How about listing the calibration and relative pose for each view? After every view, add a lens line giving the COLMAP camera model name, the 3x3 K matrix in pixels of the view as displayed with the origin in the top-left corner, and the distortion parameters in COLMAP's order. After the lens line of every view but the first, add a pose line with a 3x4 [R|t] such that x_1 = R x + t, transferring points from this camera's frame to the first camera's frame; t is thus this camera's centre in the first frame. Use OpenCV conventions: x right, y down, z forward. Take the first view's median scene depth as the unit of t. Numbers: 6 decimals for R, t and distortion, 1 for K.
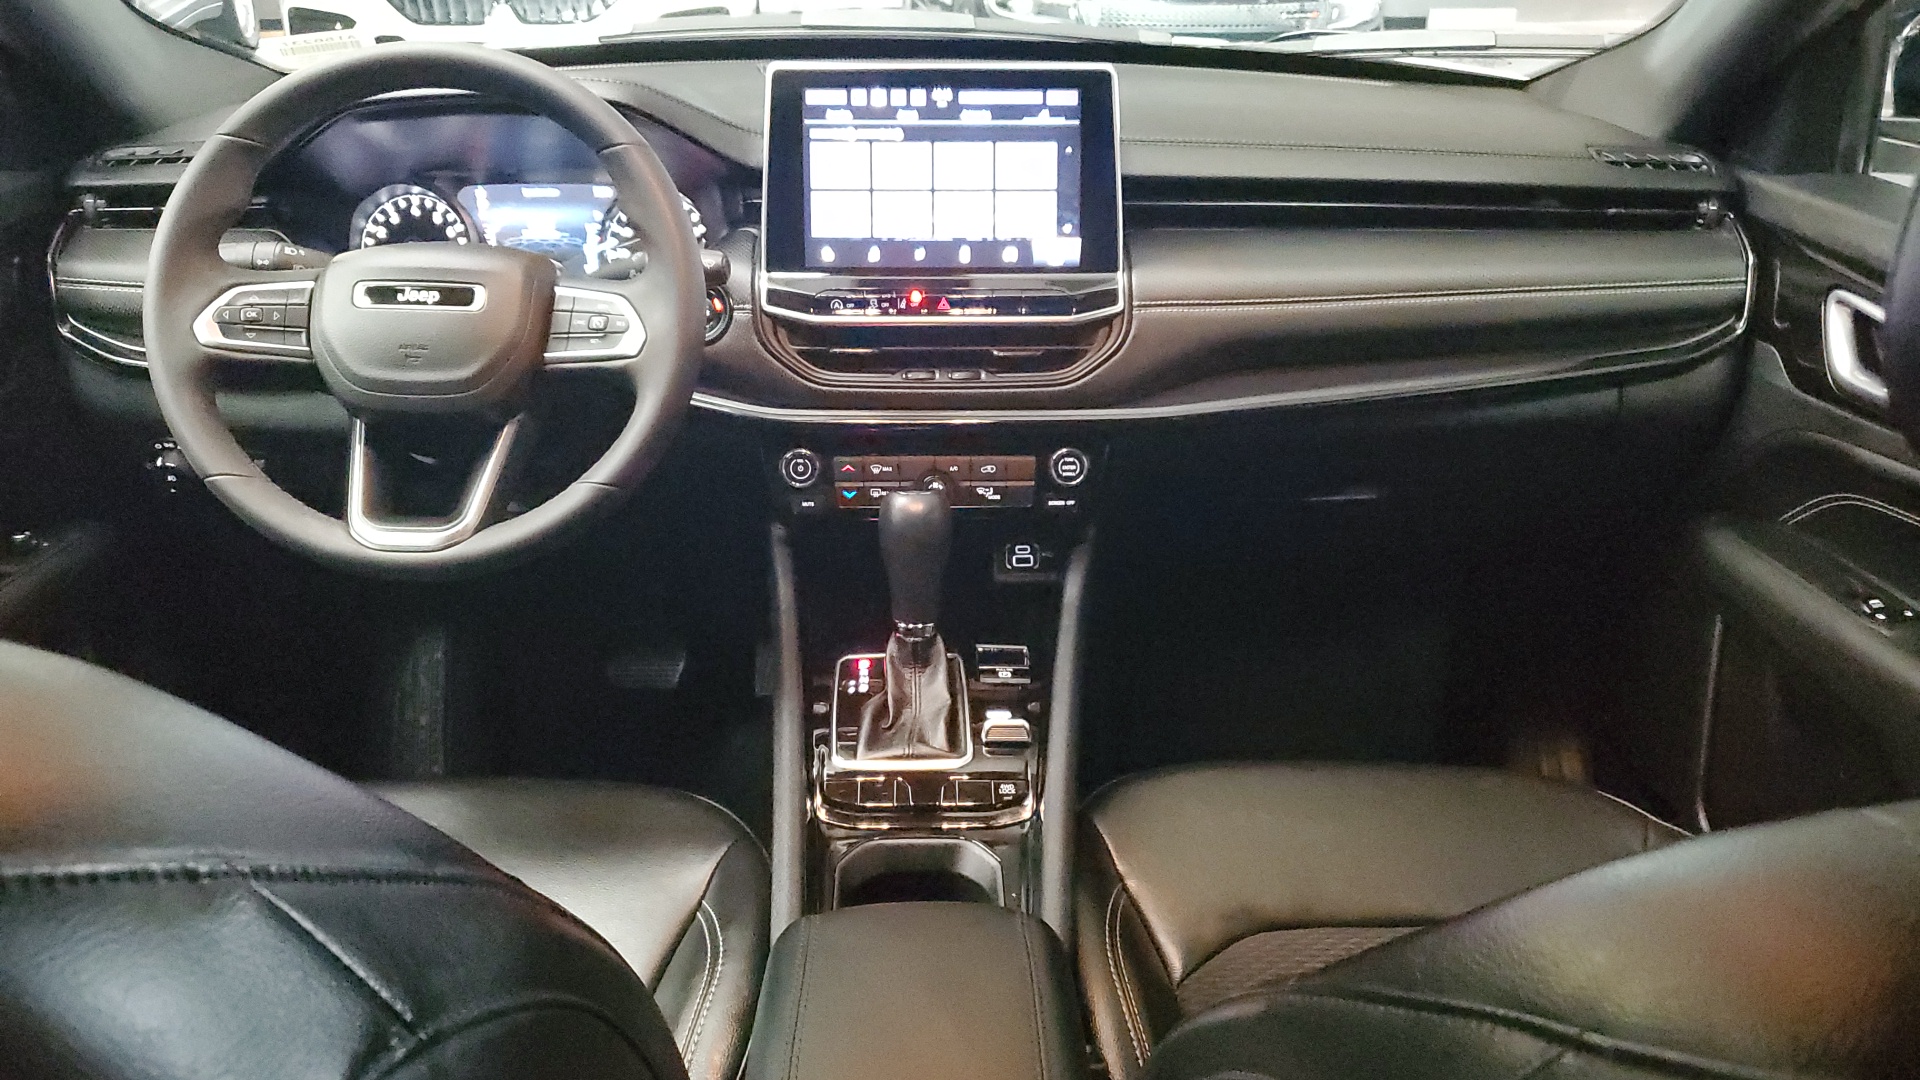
lens RADIAL K [[1503.6, 0, 954.4], [0, 1503.6, 553.4], [0, 0, 1]] dist [0.050643, -0.062092]
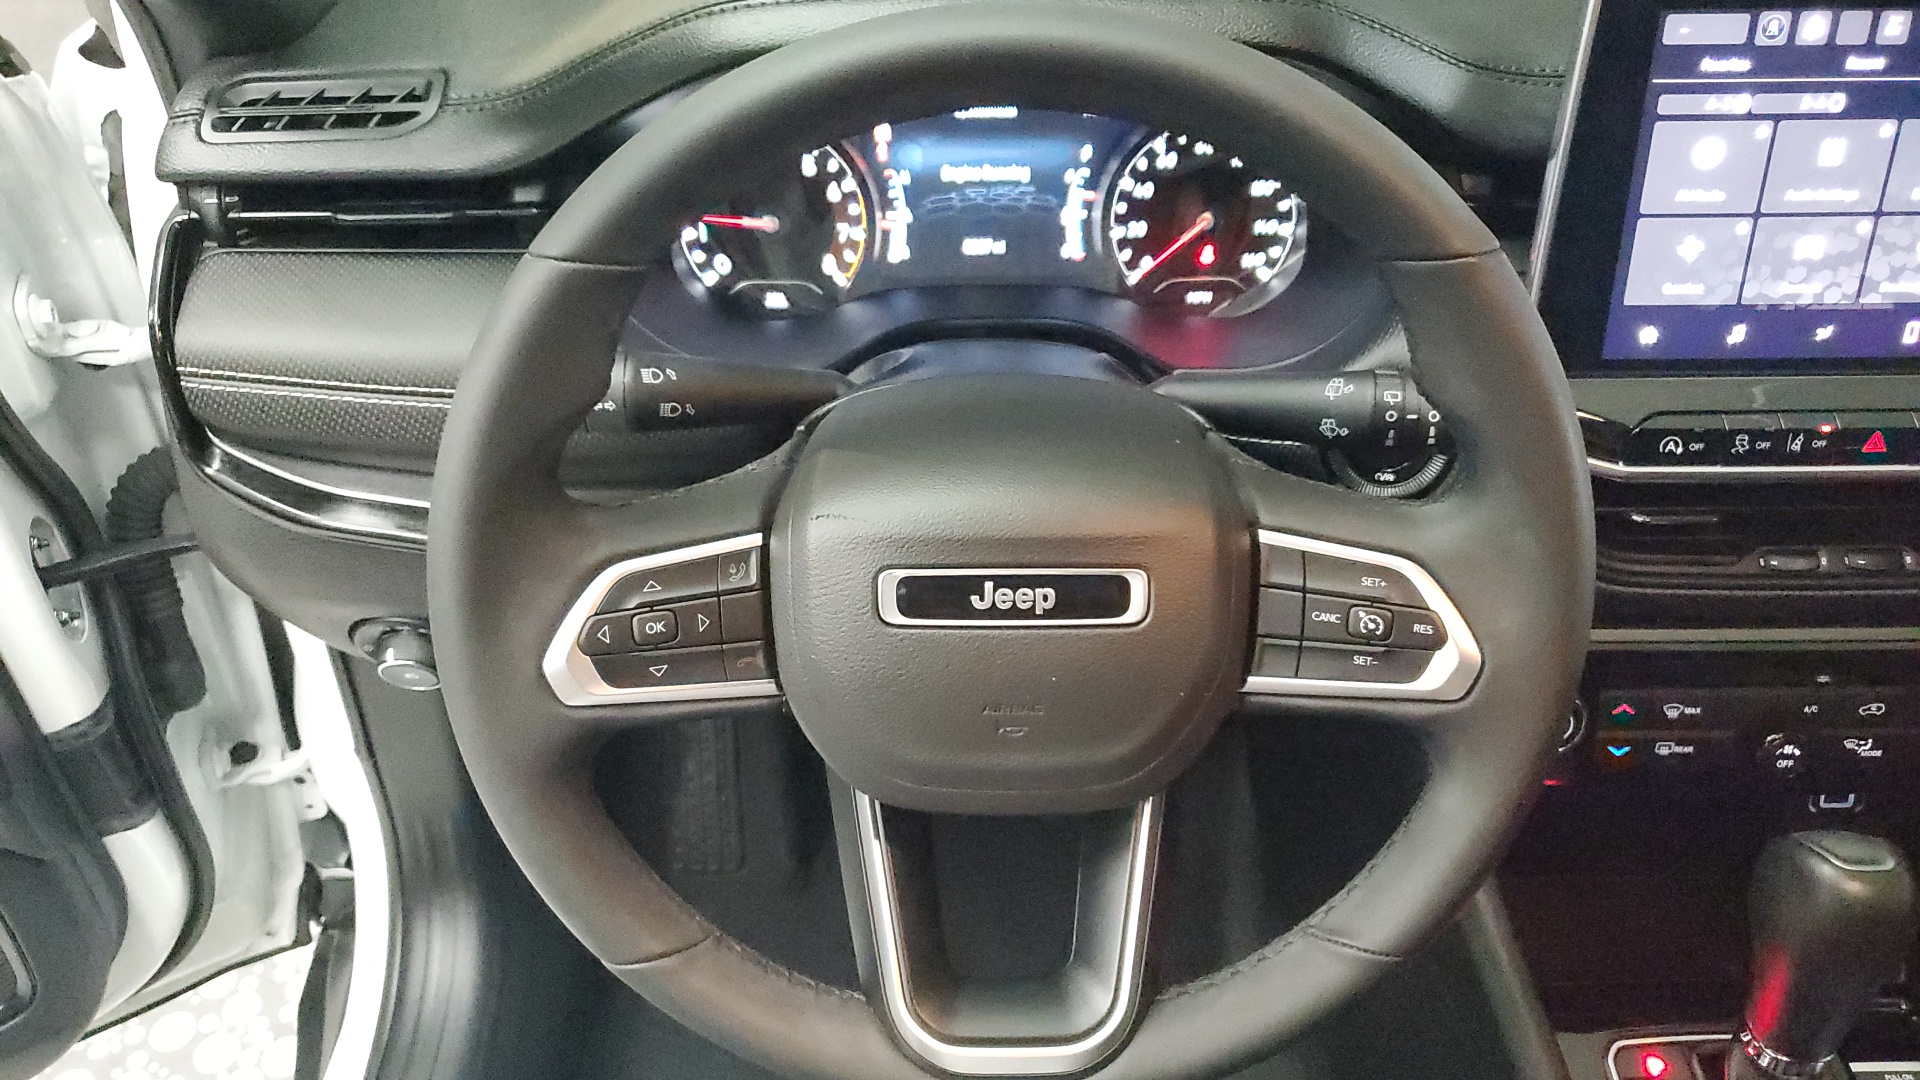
lens RADIAL K [[1503.6, 0, 998.3], [0, 1503.6, 554.6], [0, 0, 1]] dist [0.050643, -0.062092]
pose [[0.999960, 0.004387, 0.007773, -0.315777], [-0.006301, 0.963759, 0.266700, -0.267072], [-0.006321, -0.266738, 0.963748, 0.484234]]
